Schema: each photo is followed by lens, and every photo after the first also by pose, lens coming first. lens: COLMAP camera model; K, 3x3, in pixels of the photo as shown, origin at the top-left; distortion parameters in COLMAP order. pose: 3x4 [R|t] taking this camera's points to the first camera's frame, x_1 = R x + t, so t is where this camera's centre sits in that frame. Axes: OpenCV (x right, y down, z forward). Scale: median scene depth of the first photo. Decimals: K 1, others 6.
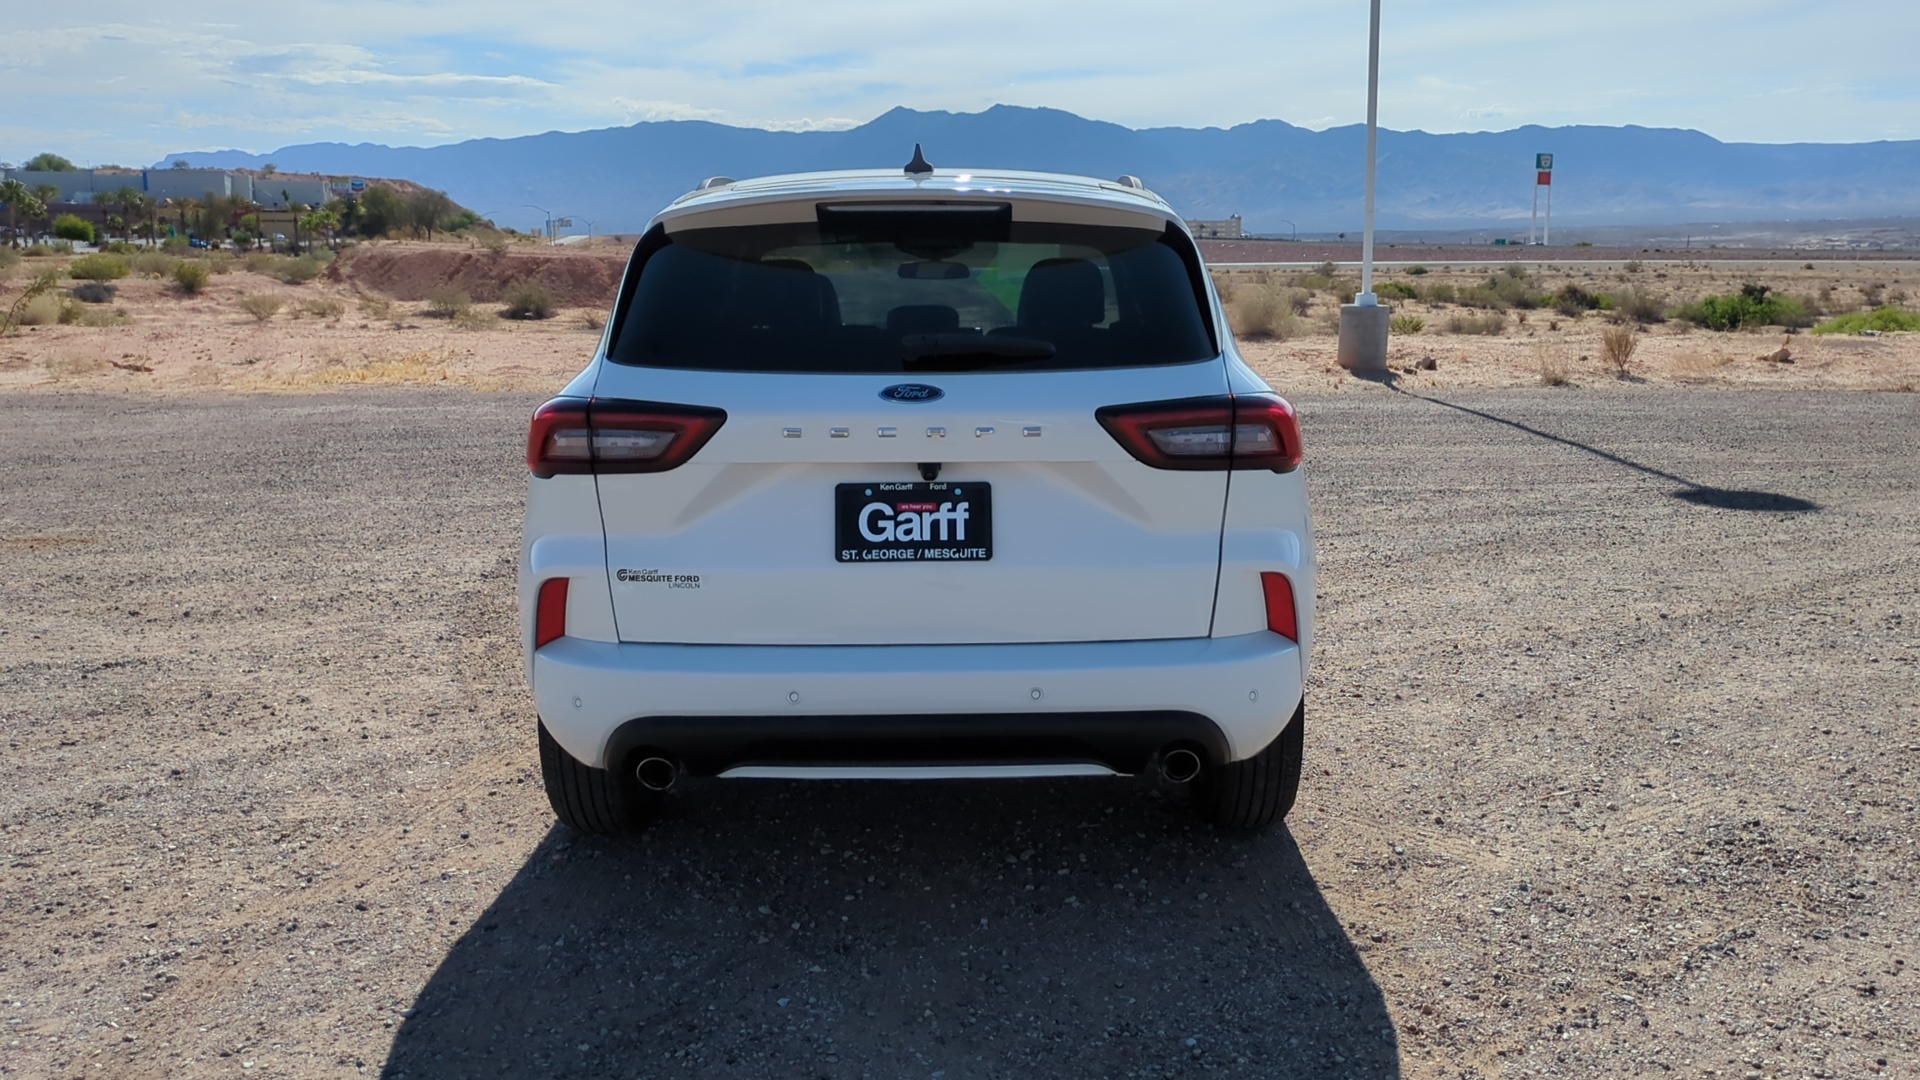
lens RADIAL K [[1648.0, 0, 966.2], [0, 1648.0, 533.8], [0, 0, 1]] dist [0.044418, -0.068700]
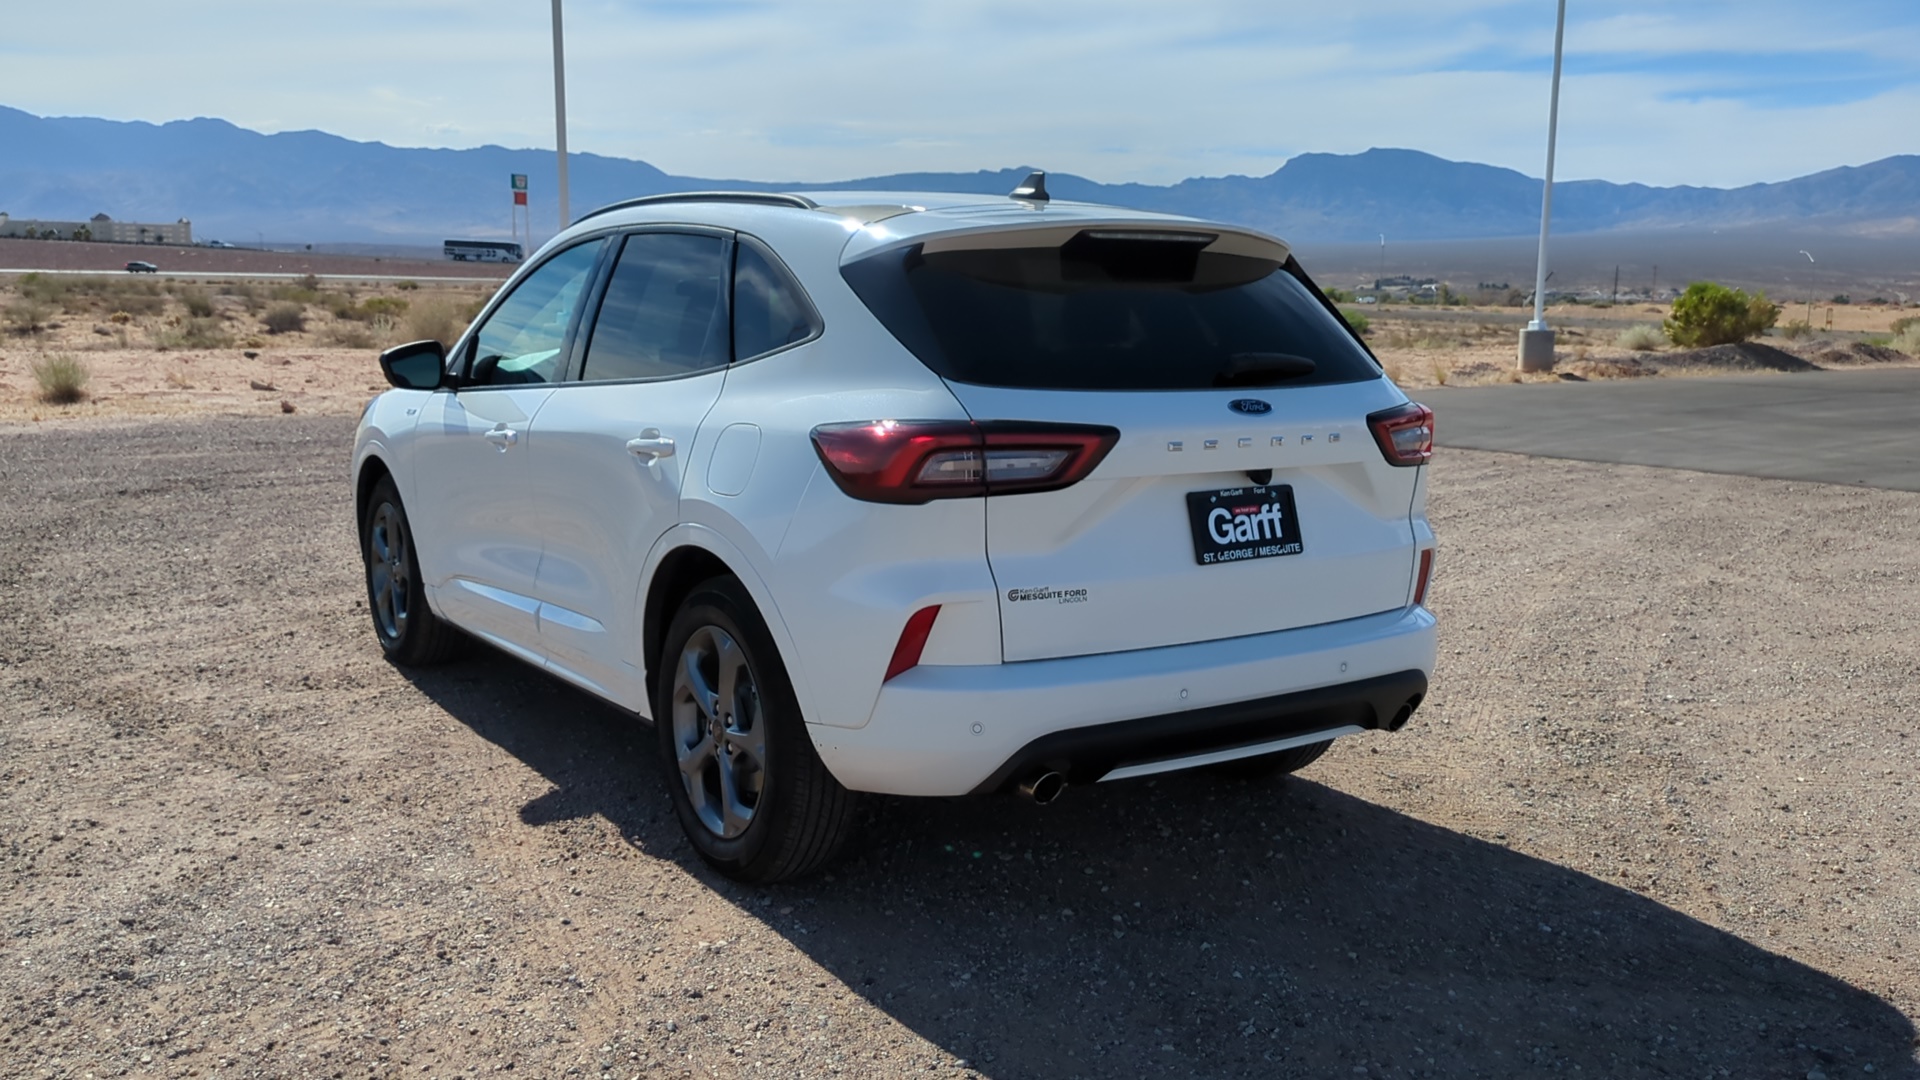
lens RADIAL K [[1638.4, 0, 972.9], [0, 1638.4, 533.4], [0, 0, 1]] dist [0.052480, -0.064377]
pose [[0.836910, -0.065690, 0.543384, -0.767309], [0.071211, 0.997402, 0.010899, -0.025291], [-0.542688, 0.029573, 0.839414, 0.174502]]
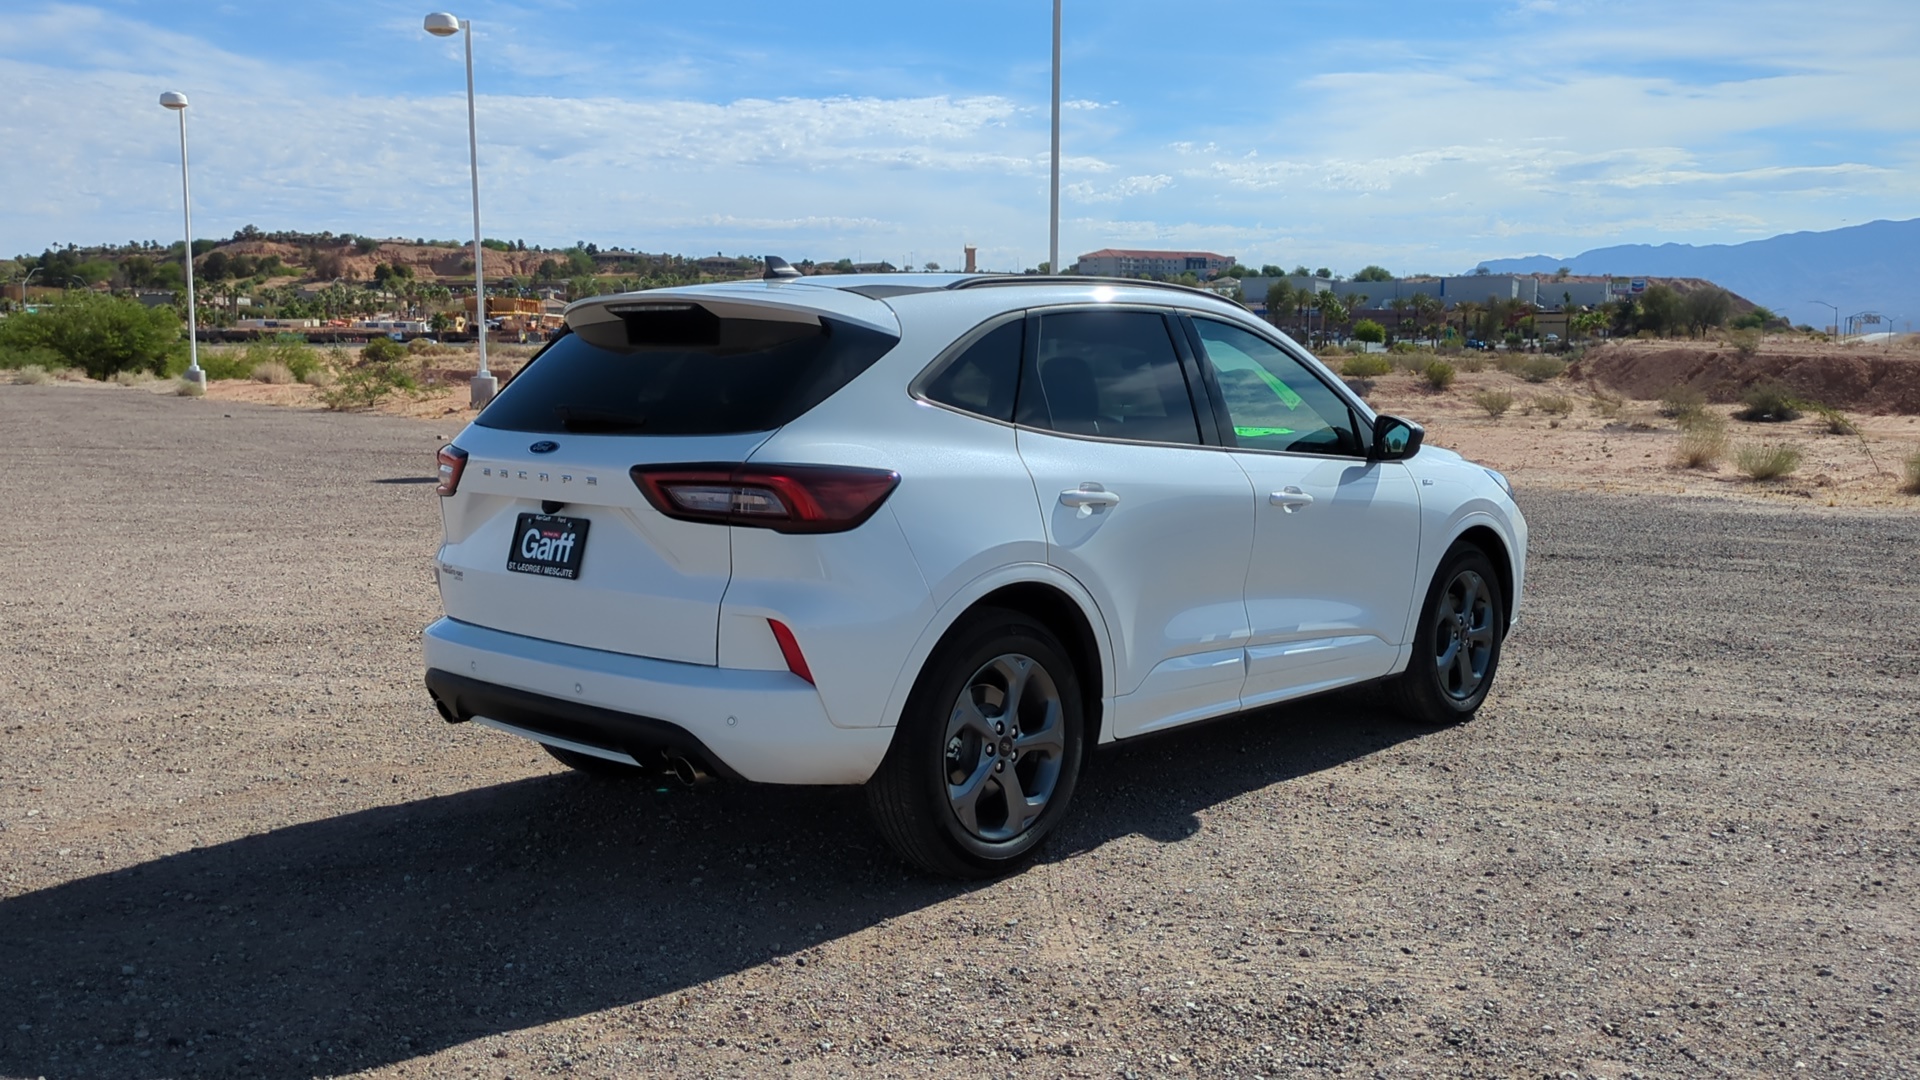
lens RADIAL K [[1638.4, 0, 972.9], [0, 1638.4, 533.4], [0, 0, 1]] dist [0.052480, -0.064377]
pose [[0.737278, 0.075624, -0.671343, 1.078323], [-0.114919, 0.993272, -0.014319, -0.036441], [0.665743, 0.087707, 0.741008, 0.248484]]
